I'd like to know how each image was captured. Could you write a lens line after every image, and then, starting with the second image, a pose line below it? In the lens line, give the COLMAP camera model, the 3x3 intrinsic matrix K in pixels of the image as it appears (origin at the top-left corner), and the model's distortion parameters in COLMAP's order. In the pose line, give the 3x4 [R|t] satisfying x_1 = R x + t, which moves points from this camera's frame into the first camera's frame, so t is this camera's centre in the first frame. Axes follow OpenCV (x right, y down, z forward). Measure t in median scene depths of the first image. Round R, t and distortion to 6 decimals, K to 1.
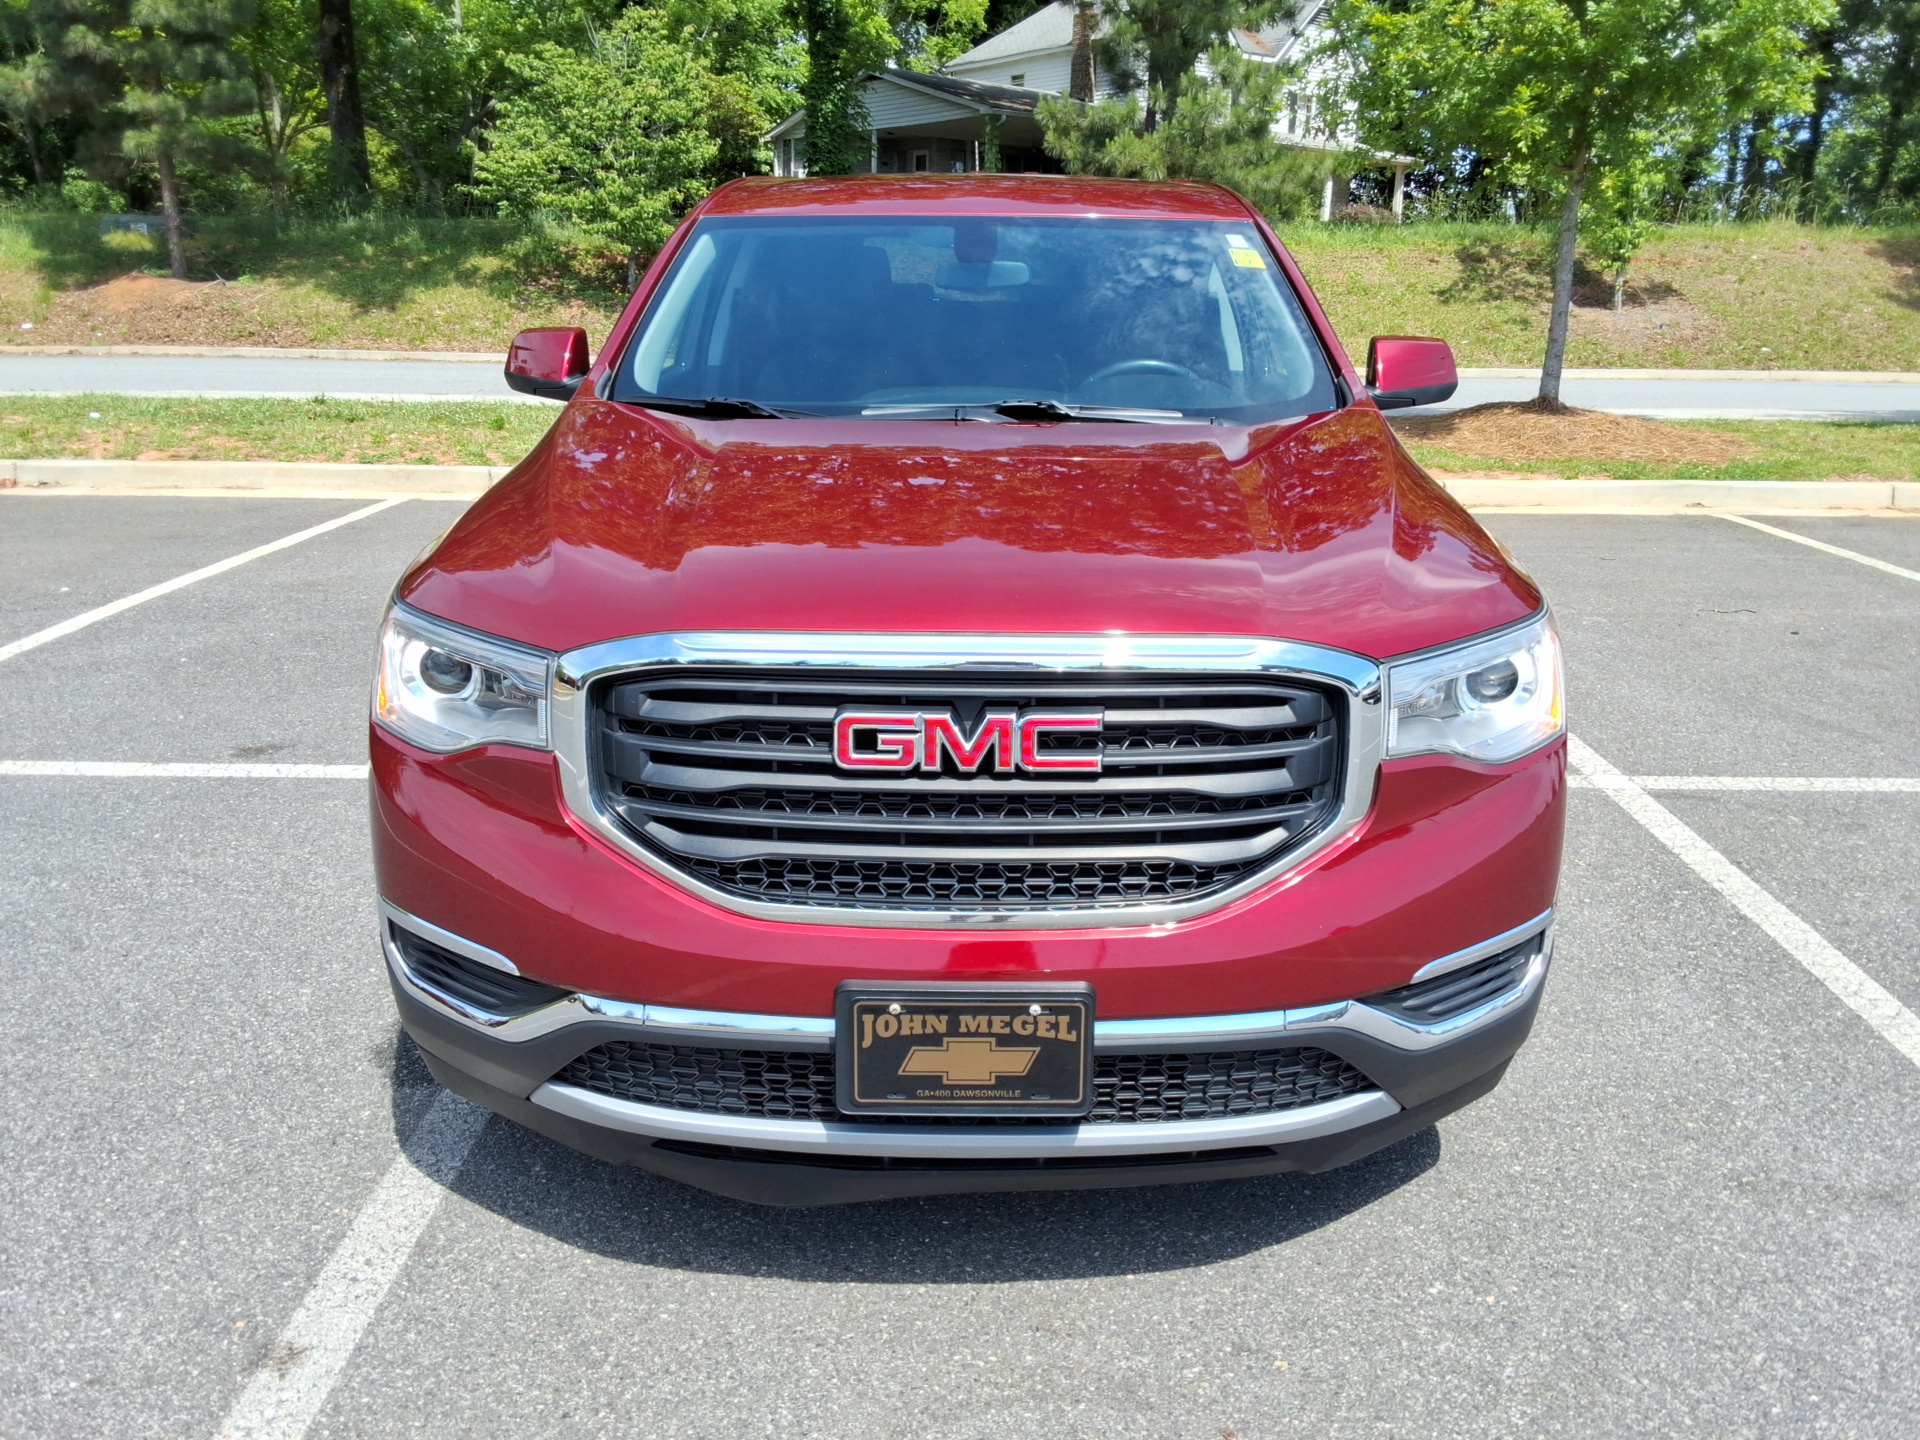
lens RADIAL K [[1551.9, 0, 971.2], [0, 1551.9, 676.9], [0, 0, 1]] dist [0.098684, -0.155281]
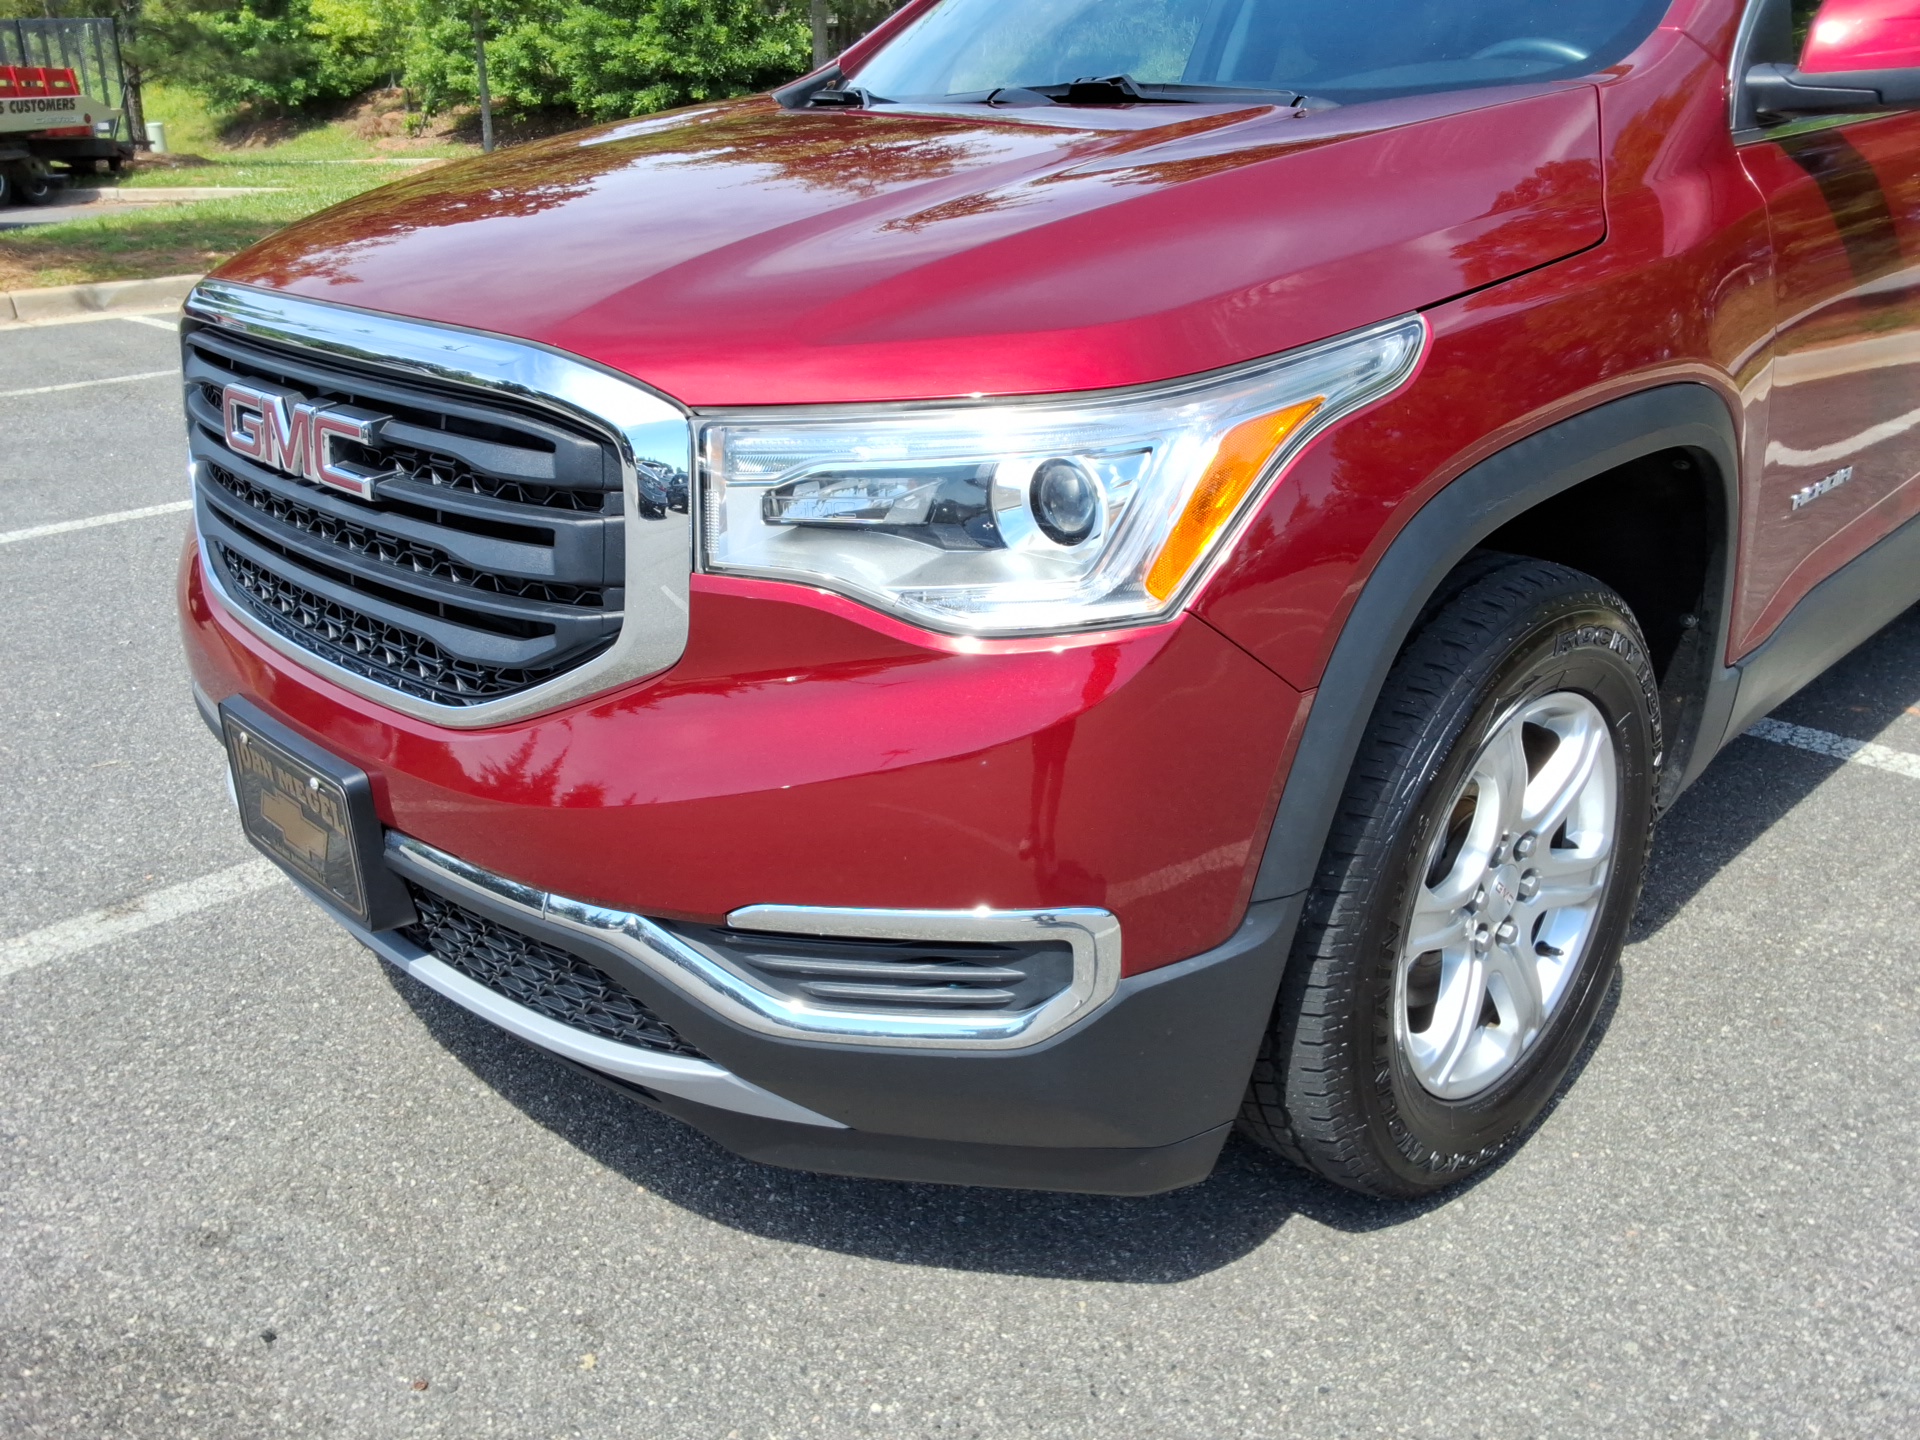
lens RADIAL K [[1551.9, 0, 972.0], [0, 1551.9, 709.0], [0, 0, 1]] dist [0.098684, -0.155281]
pose [[0.702732, 0.240624, -0.669528, 0.687923], [-0.160695, 0.970433, 0.180103, -0.017260], [0.693069, -0.018974, 0.720622, 0.561006]]
